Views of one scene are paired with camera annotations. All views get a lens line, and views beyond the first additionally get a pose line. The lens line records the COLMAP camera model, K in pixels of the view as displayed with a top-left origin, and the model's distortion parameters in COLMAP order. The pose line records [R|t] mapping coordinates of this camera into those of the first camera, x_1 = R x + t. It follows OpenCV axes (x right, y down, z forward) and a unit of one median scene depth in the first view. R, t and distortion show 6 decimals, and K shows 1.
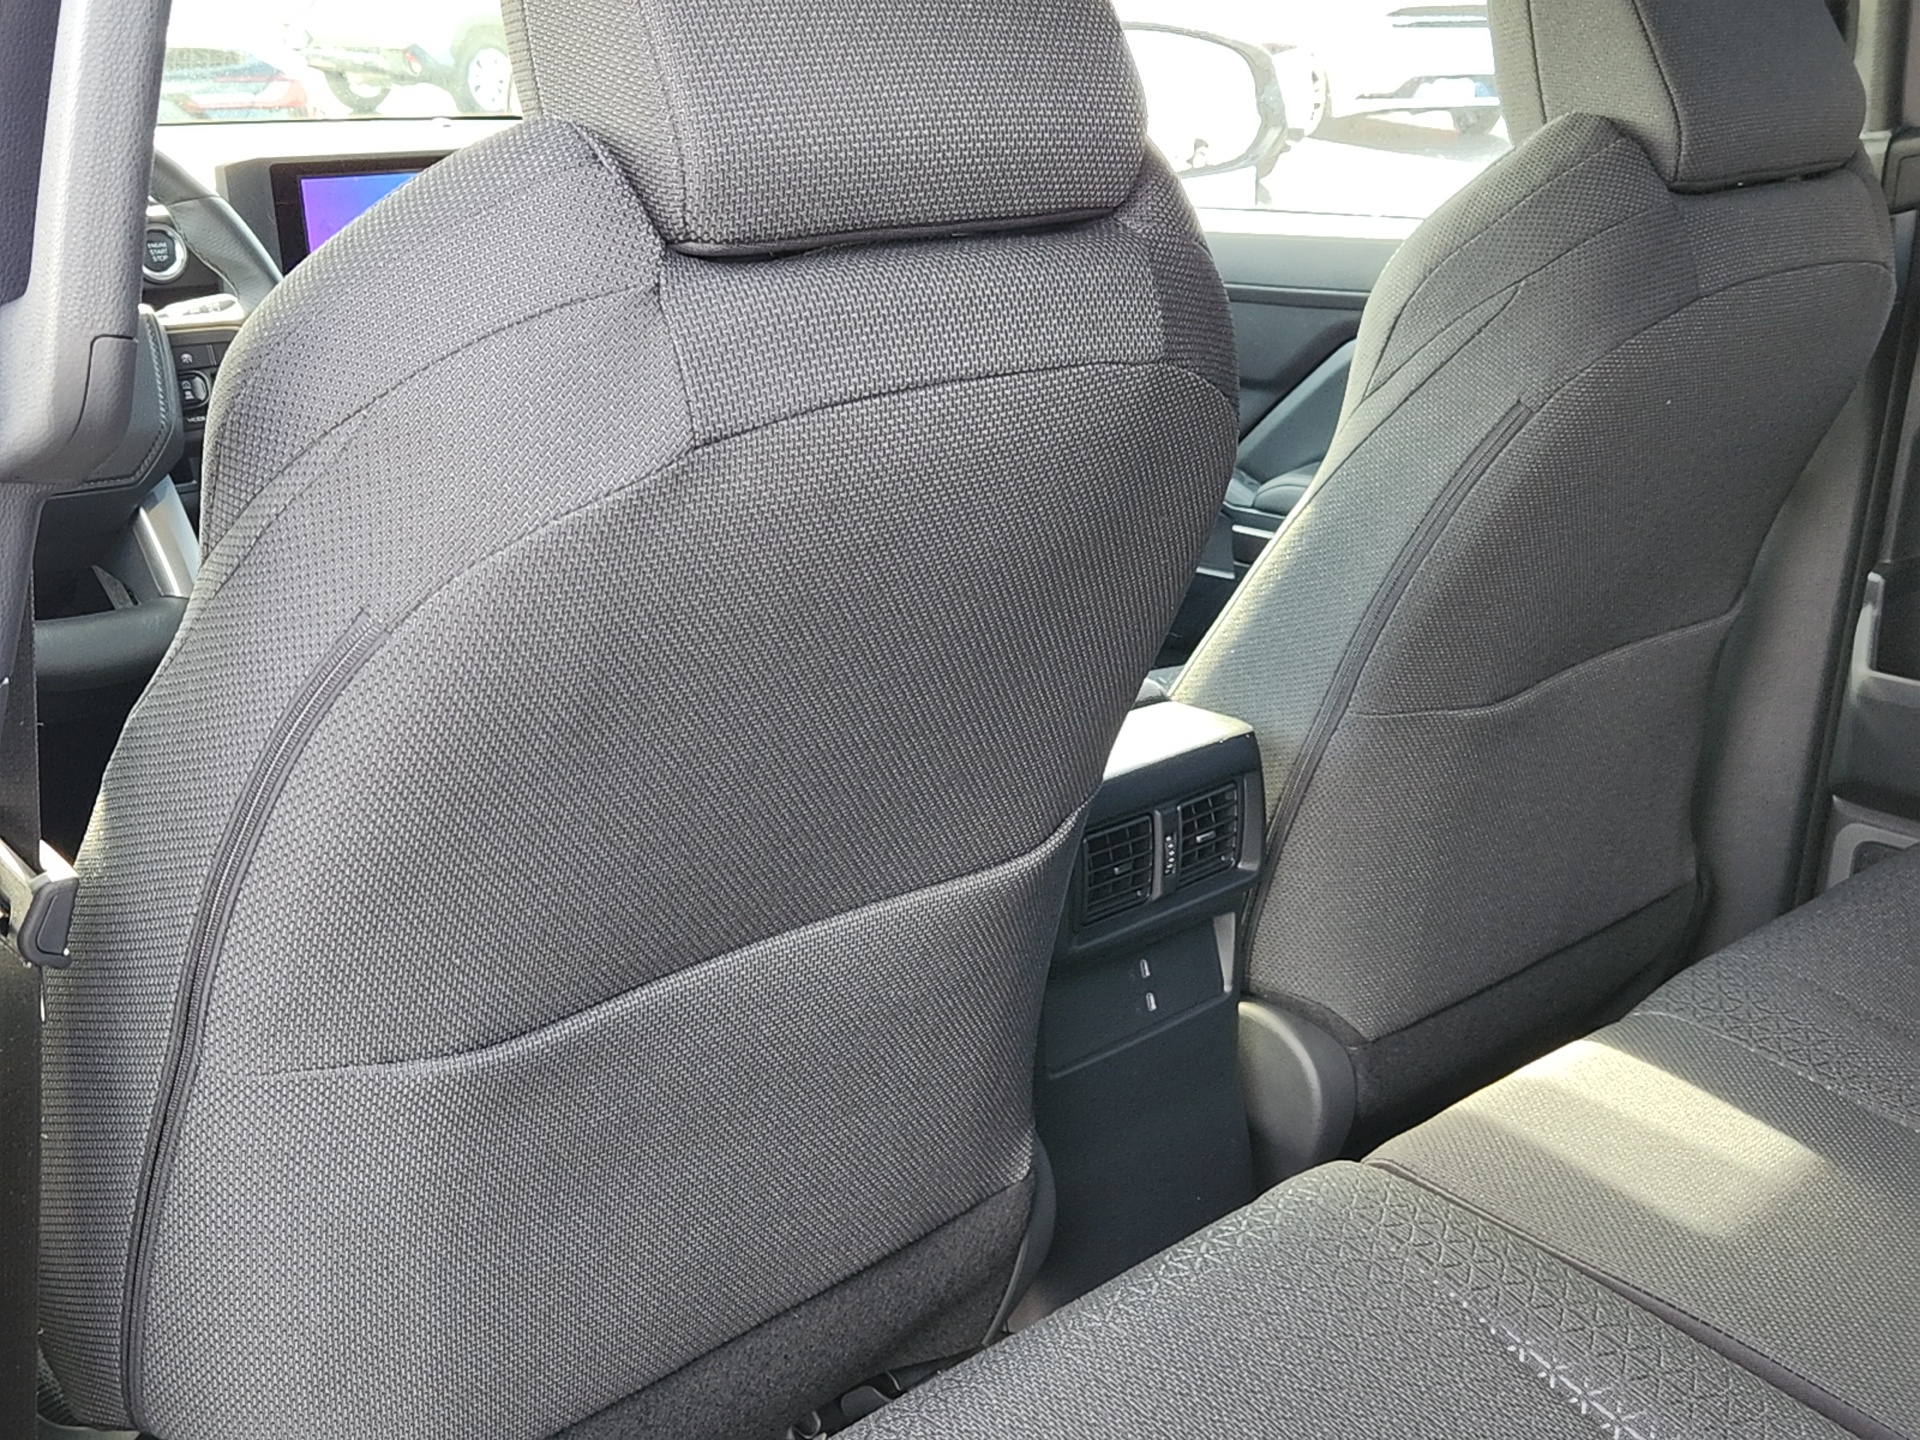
lens RADIAL K [[2162.7, 0, 960.0], [0, 2162.7, 720.0], [0, 0, 1]] dist [0.099692, -0.175562]
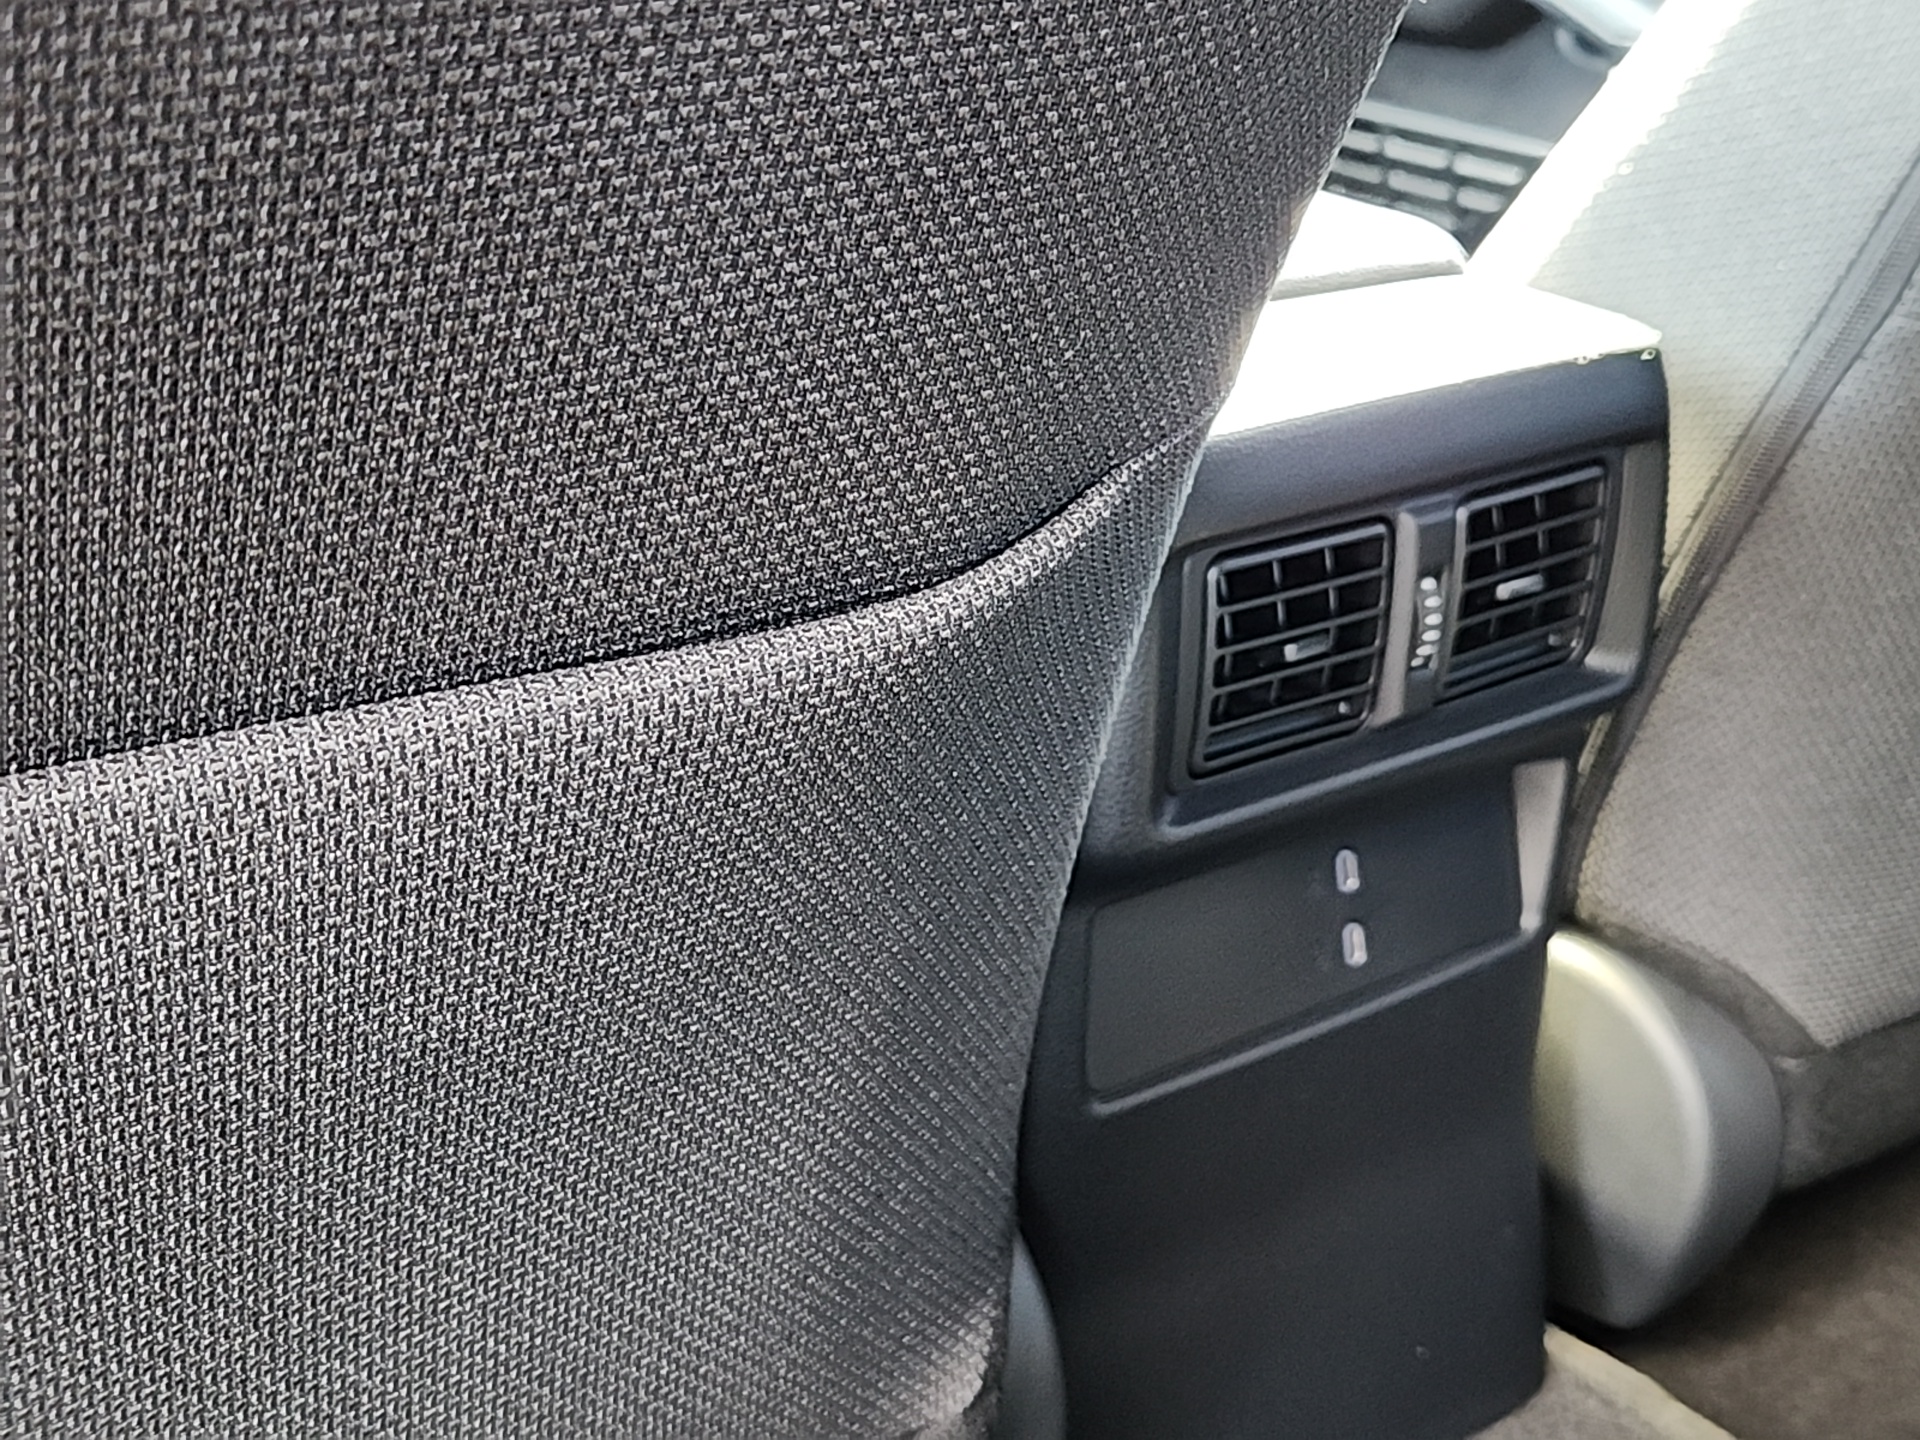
lens RADIAL K [[2162.7, 0, 960.0], [0, 2162.7, 720.0], [0, 0, 1]] dist [0.099692, -0.175562]
pose [[0.988409, 0.090278, -0.122058, 0.059310], [-0.074208, 0.988689, 0.130337, 0.032217], [0.132444, -0.119769, 0.983928, 0.563137]]
